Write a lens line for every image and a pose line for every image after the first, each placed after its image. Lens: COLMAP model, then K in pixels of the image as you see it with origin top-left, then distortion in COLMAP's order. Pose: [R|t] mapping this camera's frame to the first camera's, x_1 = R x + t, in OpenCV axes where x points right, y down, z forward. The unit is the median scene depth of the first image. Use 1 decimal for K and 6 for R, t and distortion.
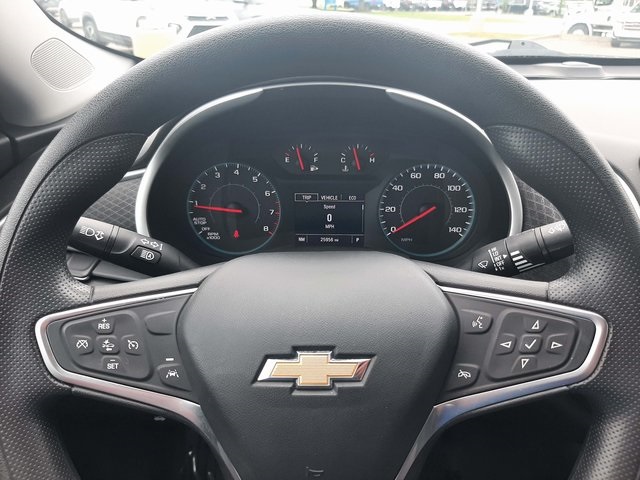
lens RADIAL K [[480.9, 0, 320.0], [0, 480.9, 240.0], [0, 0, 1]] dist [0.004867, -0.052327]
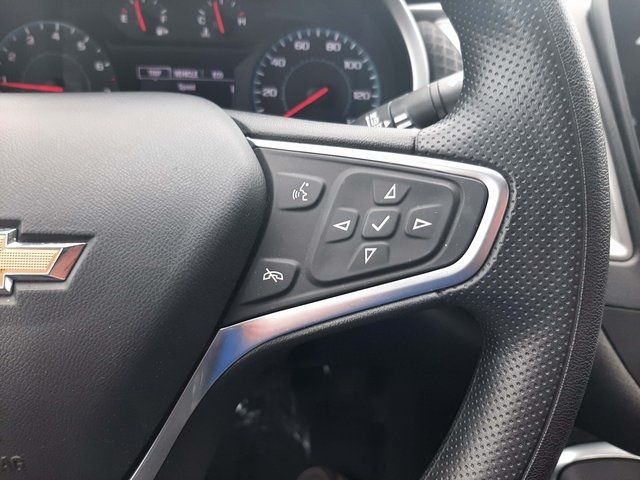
lens RADIAL K [[480.9, 0, 320.0], [0, 480.9, 240.0], [0, 0, 1]] dist [0.004867, -0.052327]
pose [[0.997930, 0.001651, 0.064290, 0.314493], [-0.007132, 0.996346, 0.085115, 0.180670], [-0.063914, -0.085397, 0.994295, 0.400647]]
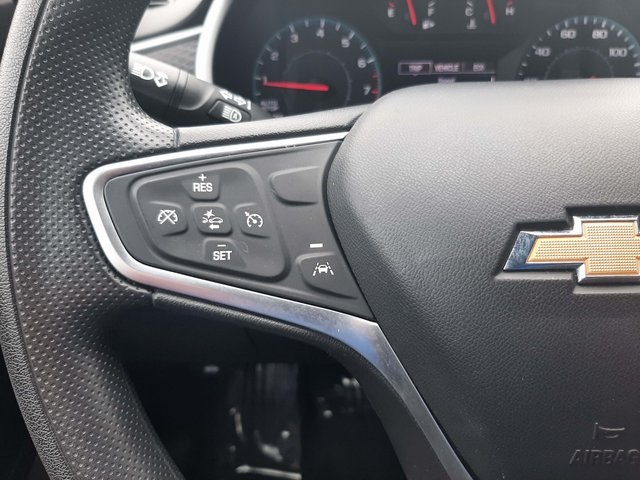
lens RADIAL K [[481.6, 0, 307.6], [0, 481.6, 242.8], [0, 0, 1]] dist [0.008990, -0.041567]
pose [[0.999721, -0.012566, -0.019993, -0.318662], [0.014138, 0.996650, 0.080555, 0.202924], [0.018914, -0.080815, 0.996550, 0.432554]]
